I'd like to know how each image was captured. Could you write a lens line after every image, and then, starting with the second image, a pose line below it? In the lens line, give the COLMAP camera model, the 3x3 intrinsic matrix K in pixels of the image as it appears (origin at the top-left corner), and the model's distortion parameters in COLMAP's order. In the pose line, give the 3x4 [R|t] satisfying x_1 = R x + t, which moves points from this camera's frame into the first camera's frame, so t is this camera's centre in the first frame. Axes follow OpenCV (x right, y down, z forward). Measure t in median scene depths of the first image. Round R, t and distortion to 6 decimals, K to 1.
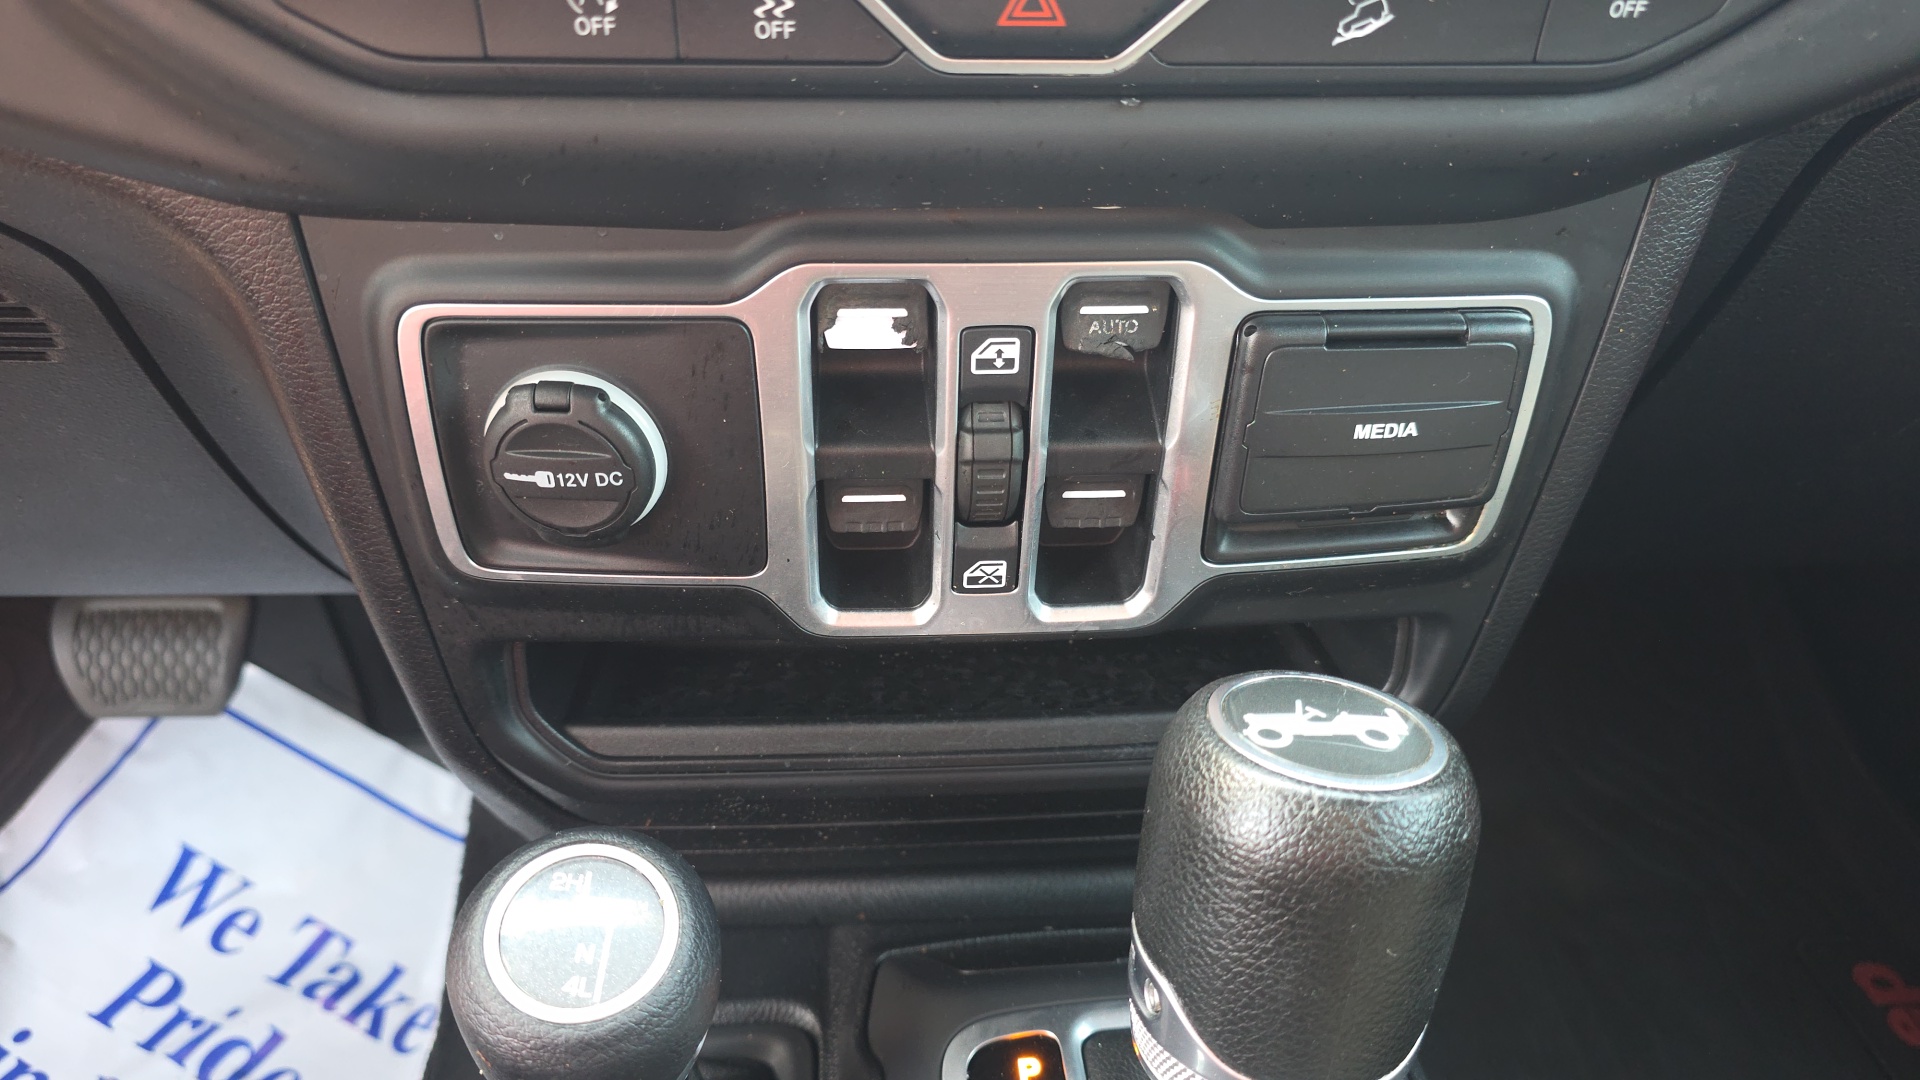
lens RADIAL K [[1333.4, 0, 949.8], [0, 1333.4, 537.1], [0, 0, 1]] dist [0.047851, -0.061117]
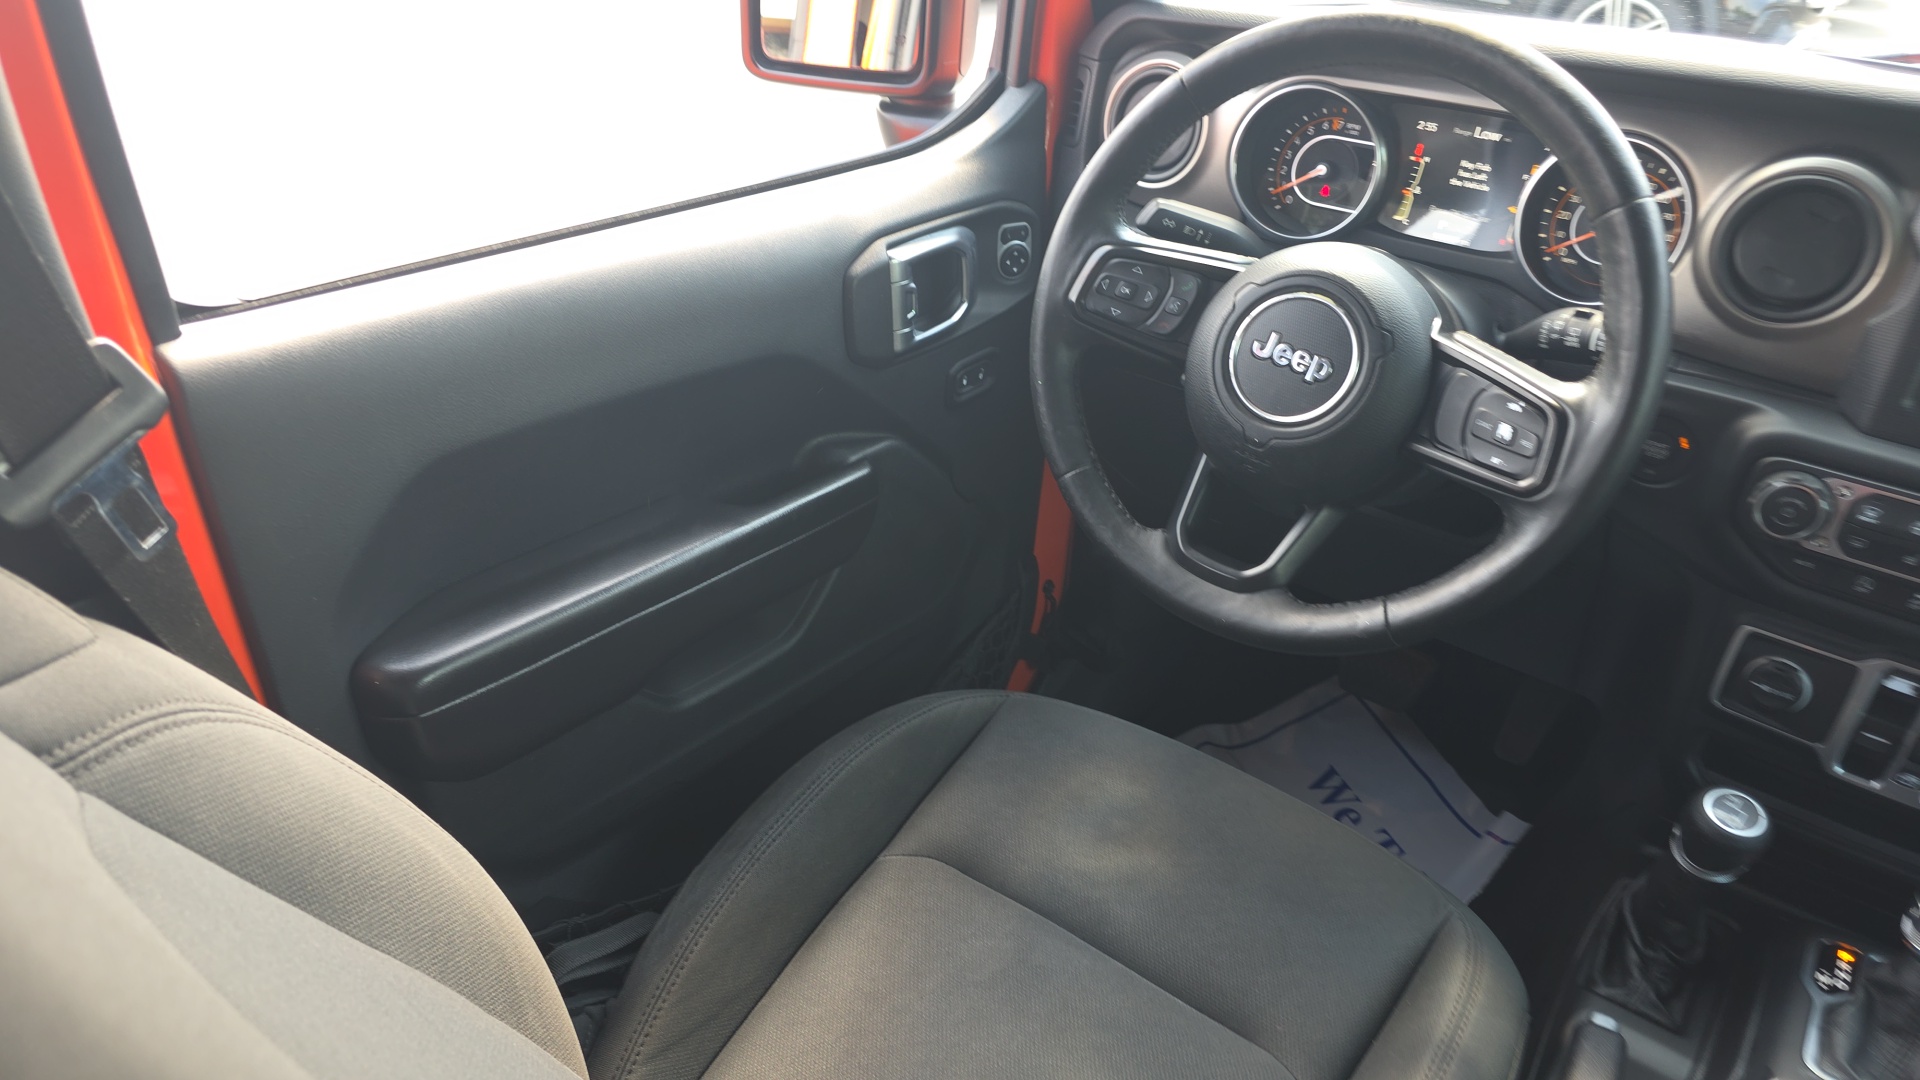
lens RADIAL K [[1300.7, 0, 925.5], [0, 1300.7, 576.3], [0, 0, 1]] dist [0.042084, -0.047266]
pose [[0.741075, 0.352720, -0.571311, -0.087582], [-0.397059, 0.916390, 0.050724, 0.342153], [0.541435, 0.189254, 0.819165, -2.655394]]
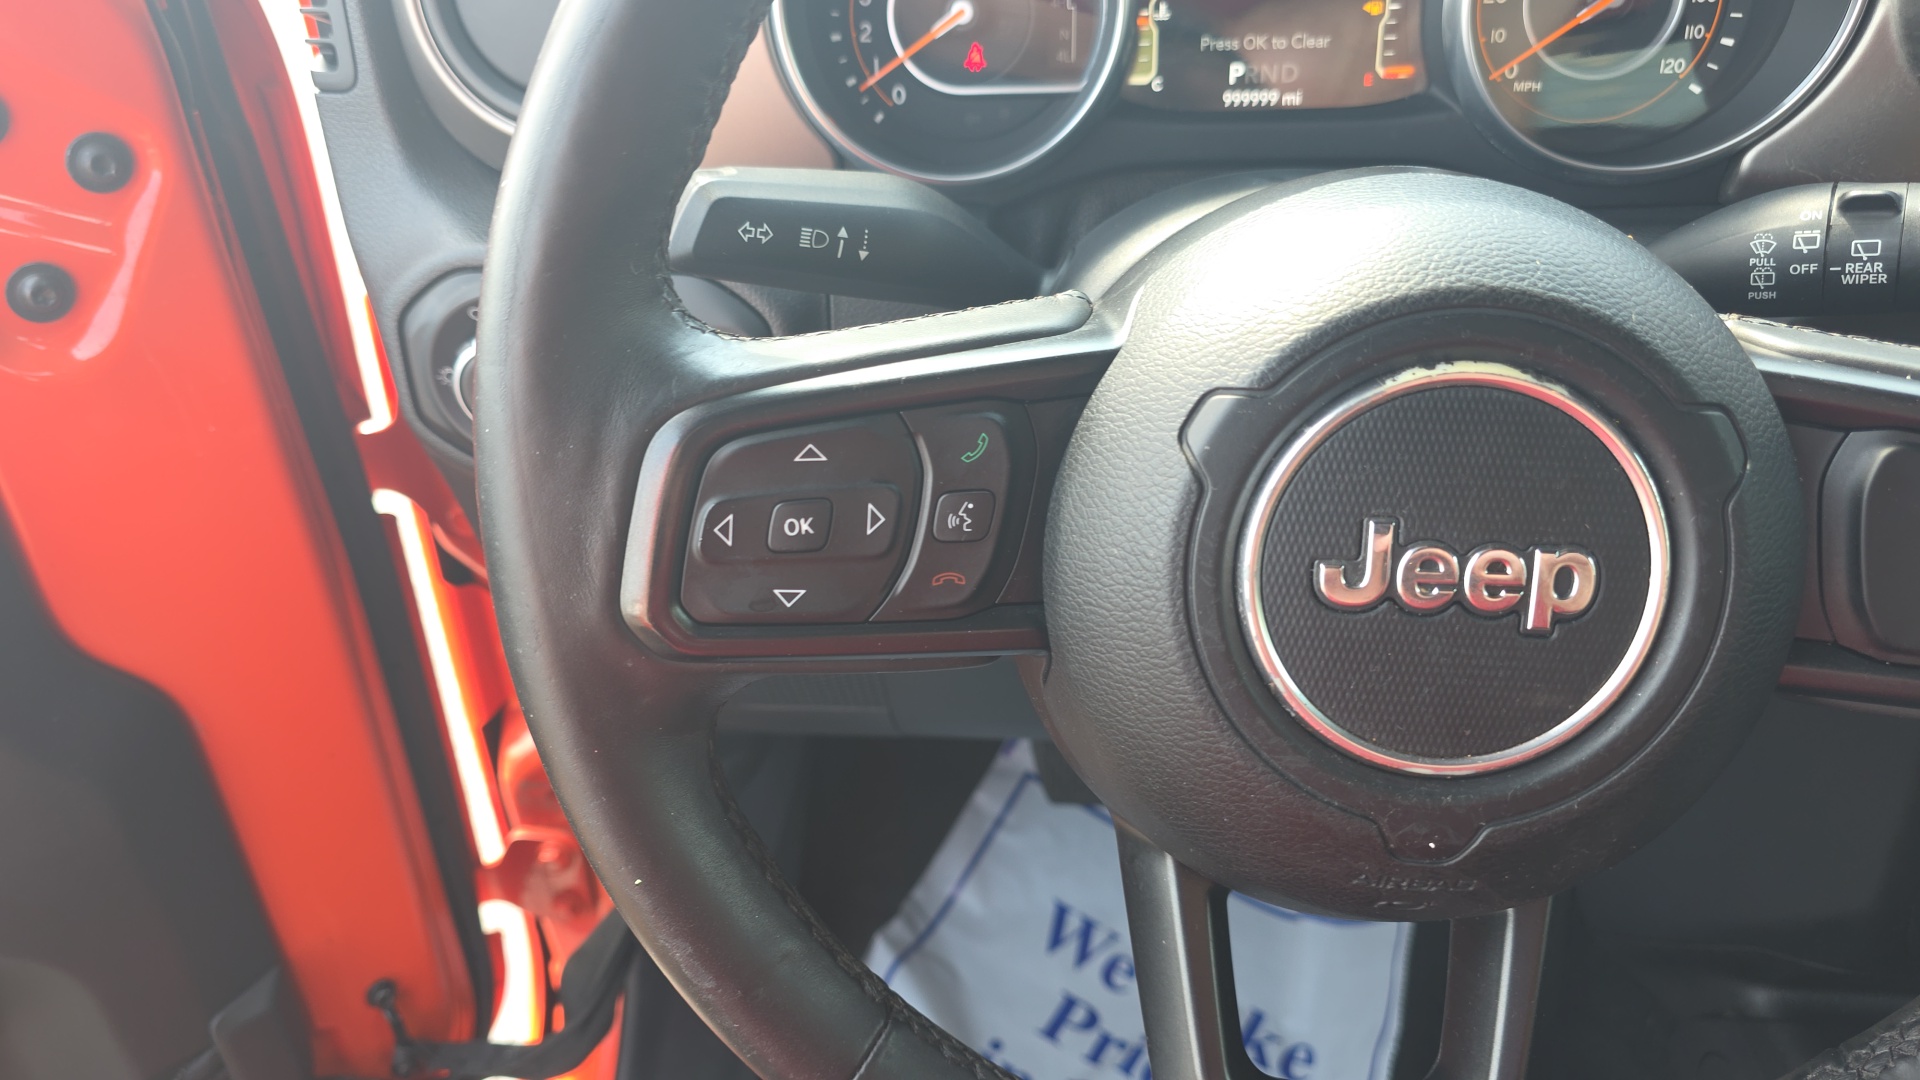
lens RADIAL K [[1347.4, 0, 924.2], [0, 1347.4, 536.6], [0, 0, 1]] dist [0.024229, -0.036311]
pose [[0.989179, 0.022698, -0.144944, -1.532310], [-0.025654, 0.999499, -0.018554, -0.277111], [0.144451, 0.022072, 0.989266, -0.912458]]
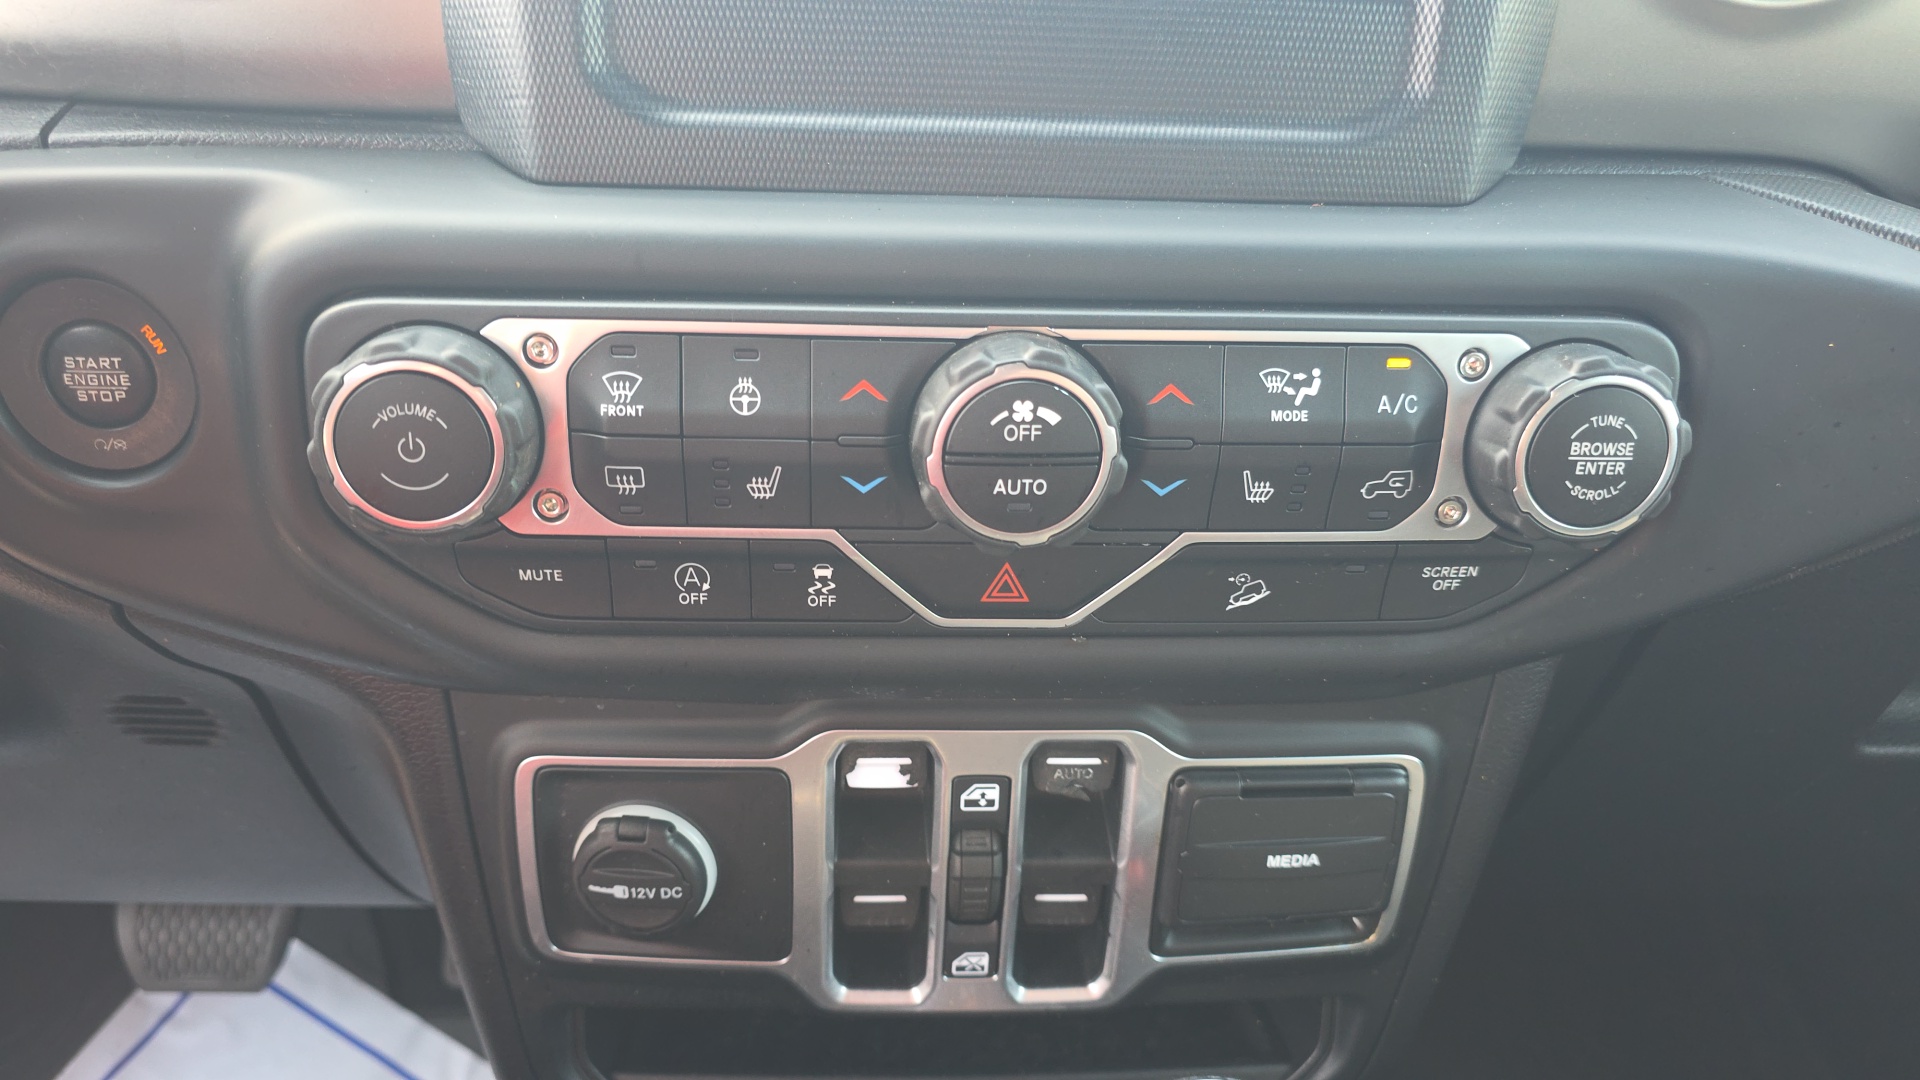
lens RADIAL K [[1347.4, 0, 924.2], [0, 1347.4, 536.6], [0, 0, 1]] dist [0.024229, -0.036311]
pose [[0.999659, 0.015551, -0.021001, 0.004346], [-0.018668, 0.987342, -0.157500, -0.172801], [0.018286, 0.157839, 0.987296, -0.293436]]
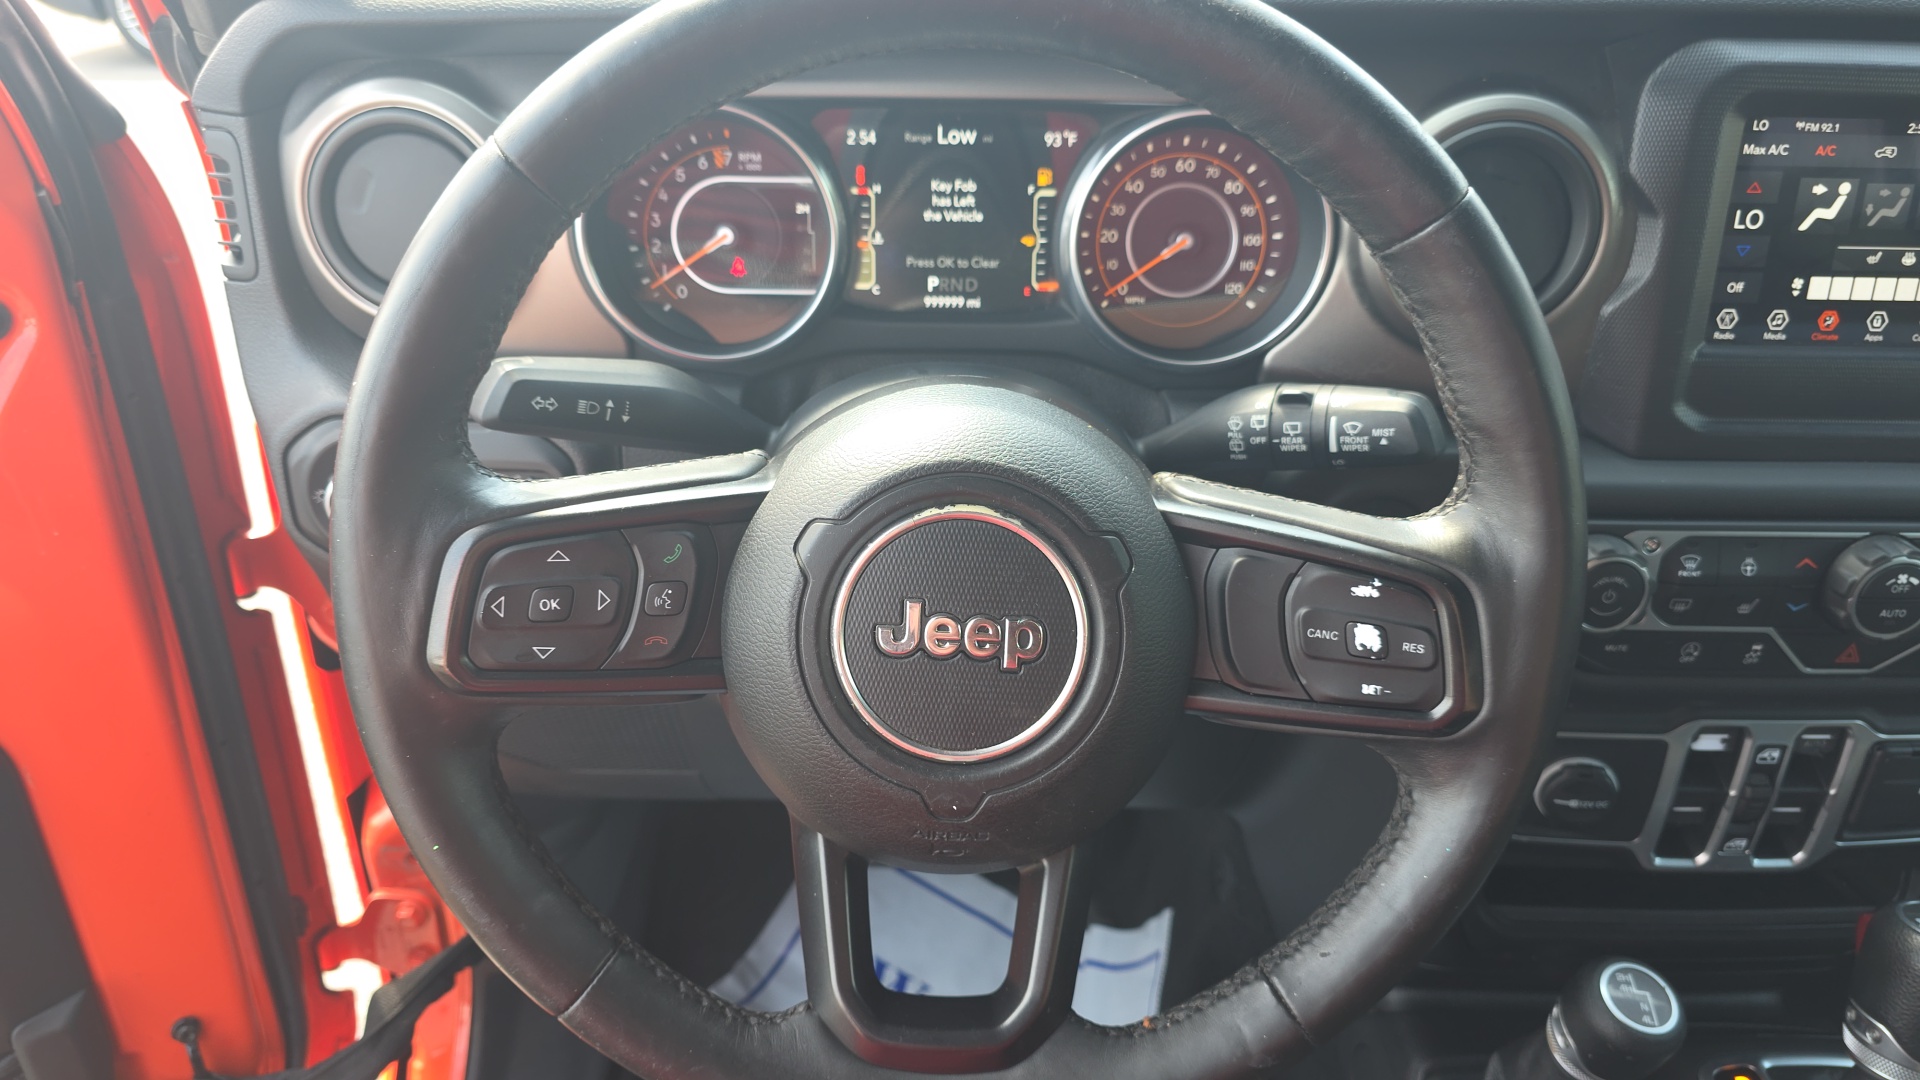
lens RADIAL K [[1333.4, 0, 949.8], [0, 1333.4, 537.1], [0, 0, 1]] dist [0.047851, -0.061117]
pose [[0.998154, 0.020326, -0.057237, -1.235250], [-0.026009, 0.994610, -0.100373, -0.236638], [0.054888, 0.101676, 0.993302, -1.420245]]
